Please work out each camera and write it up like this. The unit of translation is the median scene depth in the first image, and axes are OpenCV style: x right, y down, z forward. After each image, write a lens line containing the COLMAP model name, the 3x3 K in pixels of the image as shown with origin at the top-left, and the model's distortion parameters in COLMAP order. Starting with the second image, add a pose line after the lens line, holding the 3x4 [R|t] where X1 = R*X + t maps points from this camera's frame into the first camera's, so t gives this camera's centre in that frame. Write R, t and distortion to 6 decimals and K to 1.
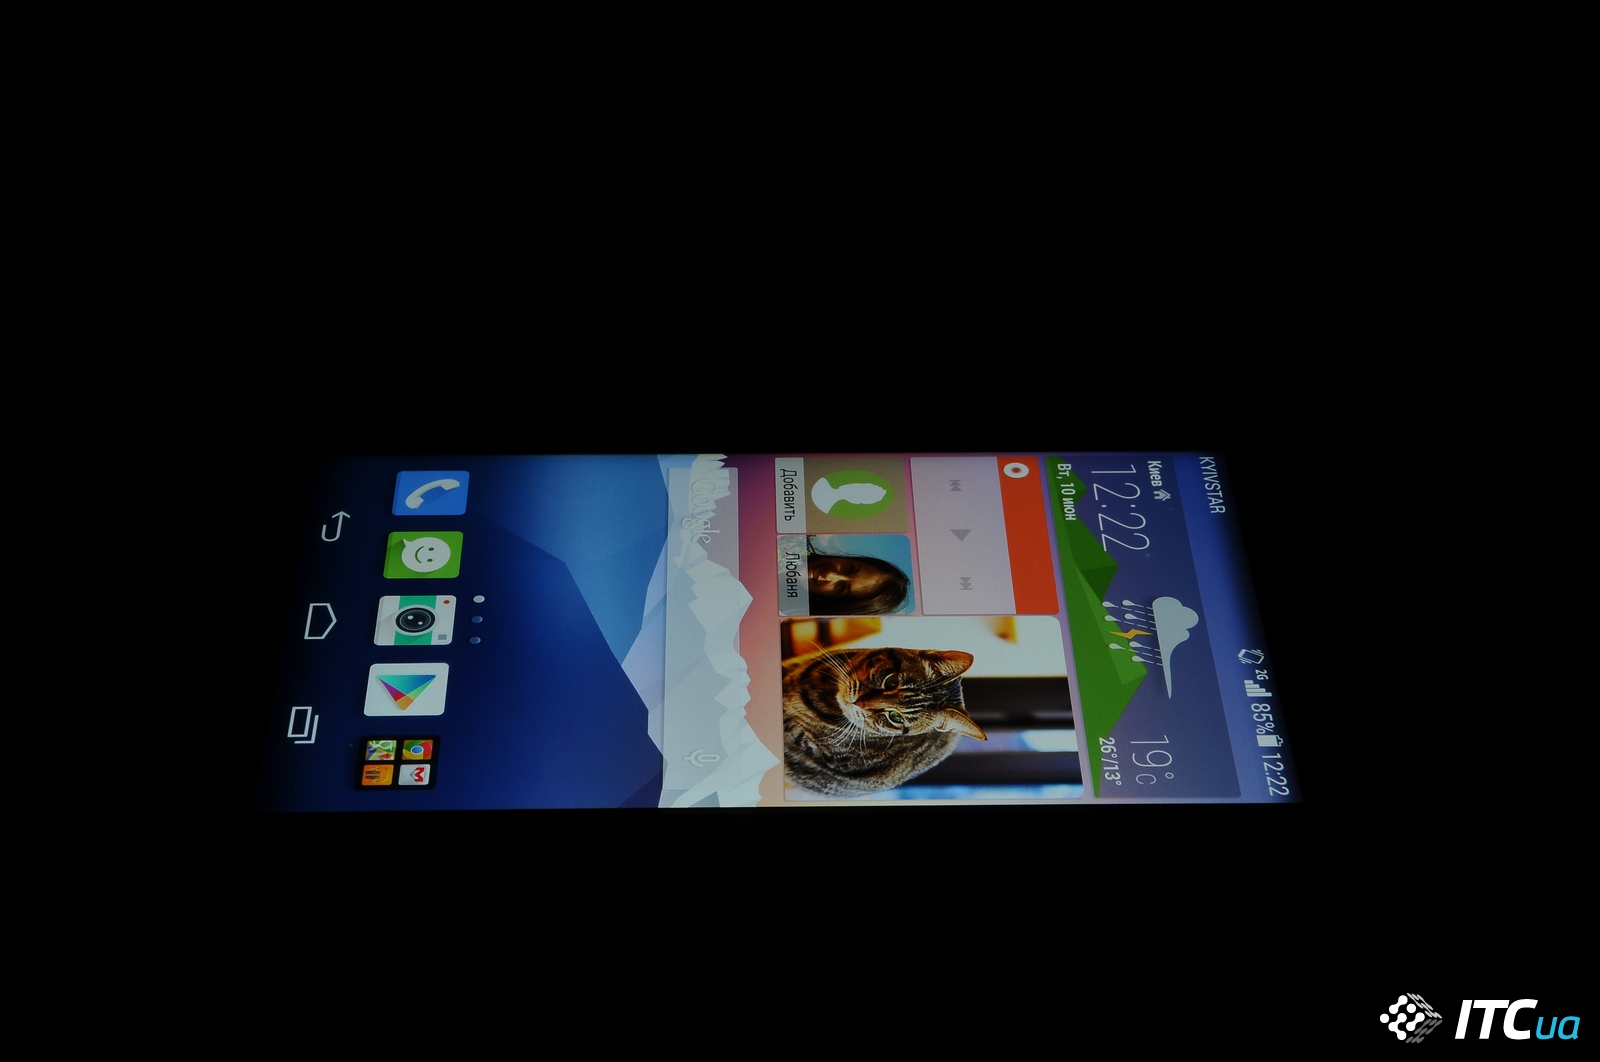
lens RADIAL K [[2983.8, 0, 800.0], [0, 2983.8, 531.0], [0, 0, 1]] dist [0.181996, -0.035323]
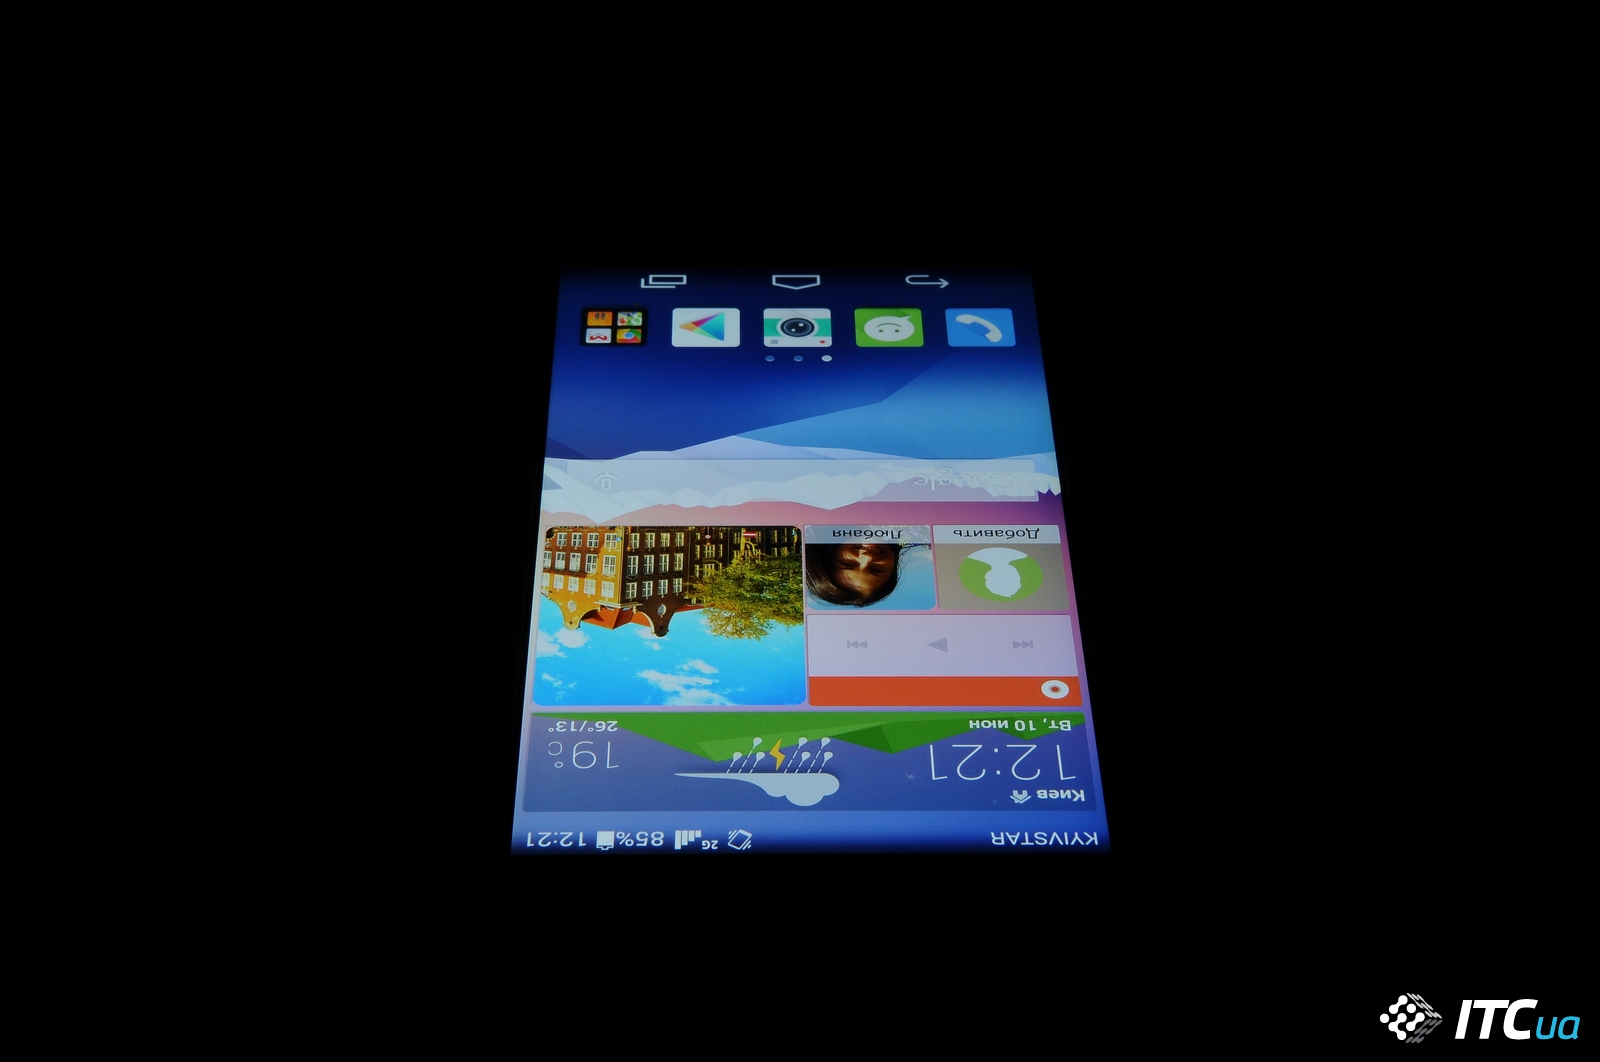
lens RADIAL K [[2983.8, 0, 800.0], [0, 2983.8, 531.0], [0, 0, 1]] dist [0.181996, -0.035323]
pose [[-0.009092, 0.610378, -0.792058, 0.803221], [-0.630189, 0.611498, 0.478467, -0.458341], [0.776388, 0.503497, 0.379094, 0.600885]]
